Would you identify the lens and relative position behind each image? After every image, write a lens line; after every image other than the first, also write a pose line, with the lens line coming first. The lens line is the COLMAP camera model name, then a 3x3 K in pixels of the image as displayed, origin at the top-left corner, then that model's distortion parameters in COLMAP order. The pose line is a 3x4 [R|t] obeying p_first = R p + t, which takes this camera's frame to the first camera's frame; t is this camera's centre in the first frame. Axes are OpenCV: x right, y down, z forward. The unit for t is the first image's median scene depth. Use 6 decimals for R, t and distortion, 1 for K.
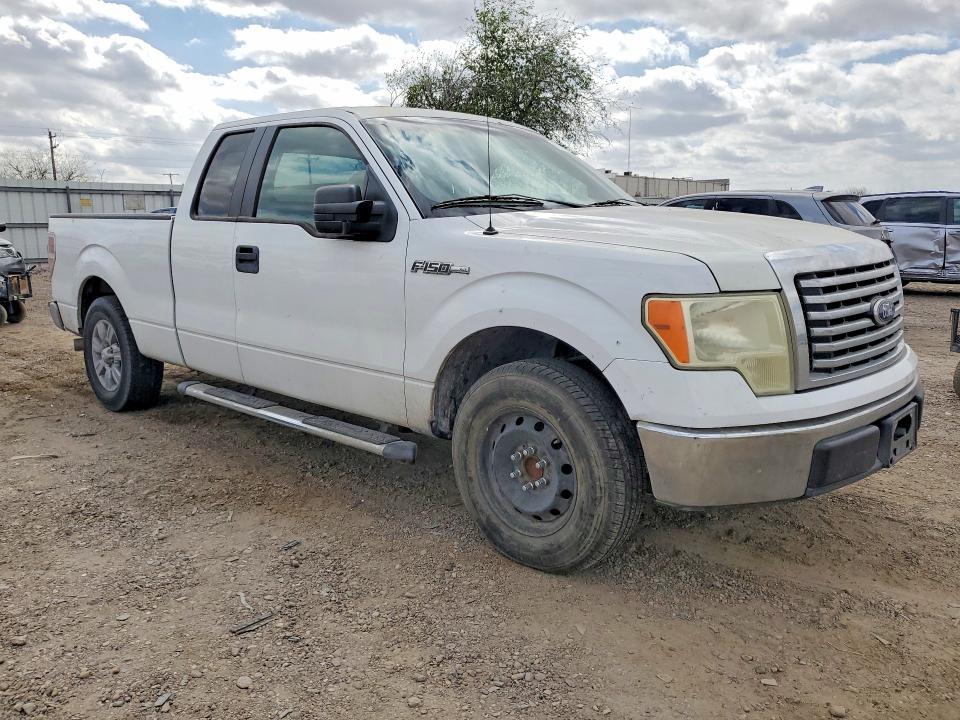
lens RADIAL K [[779.0, 0, 475.8], [0, 779.0, 362.7], [0, 0, 1]] dist [0.002238, 0.005178]
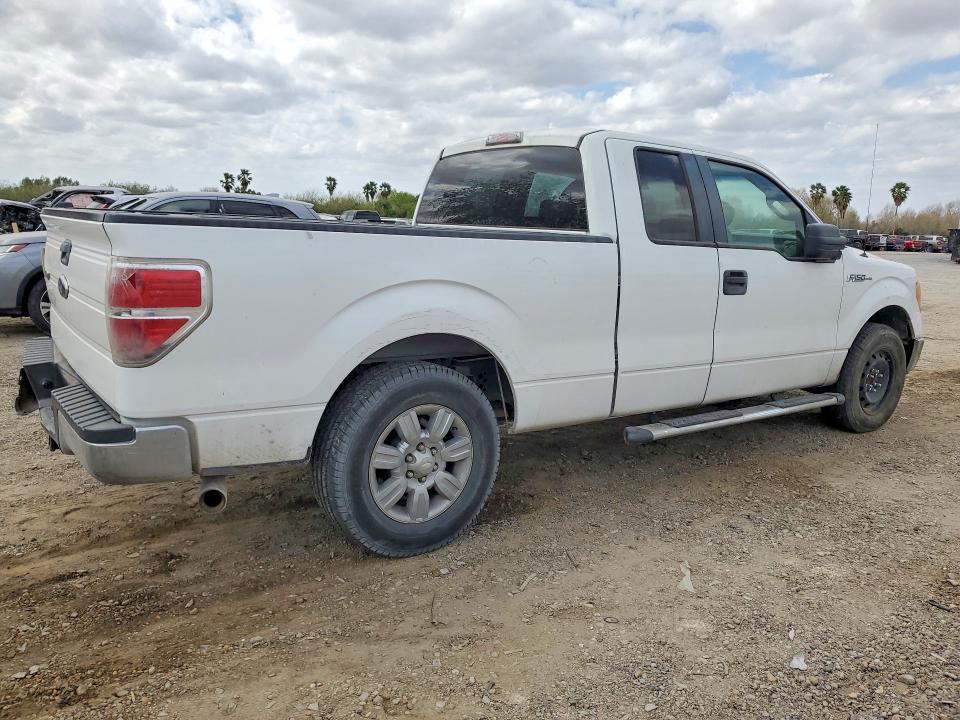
lens RADIAL K [[779.0, 0, 475.8], [0, 779.0, 362.7], [0, 0, 1]] dist [0.002238, 0.005178]
pose [[0.181248, -0.167369, 0.969091, -1.438027], [0.138248, 0.979963, 0.143391, -0.230494], [-0.973672, 0.107986, 0.200755, 1.154726]]
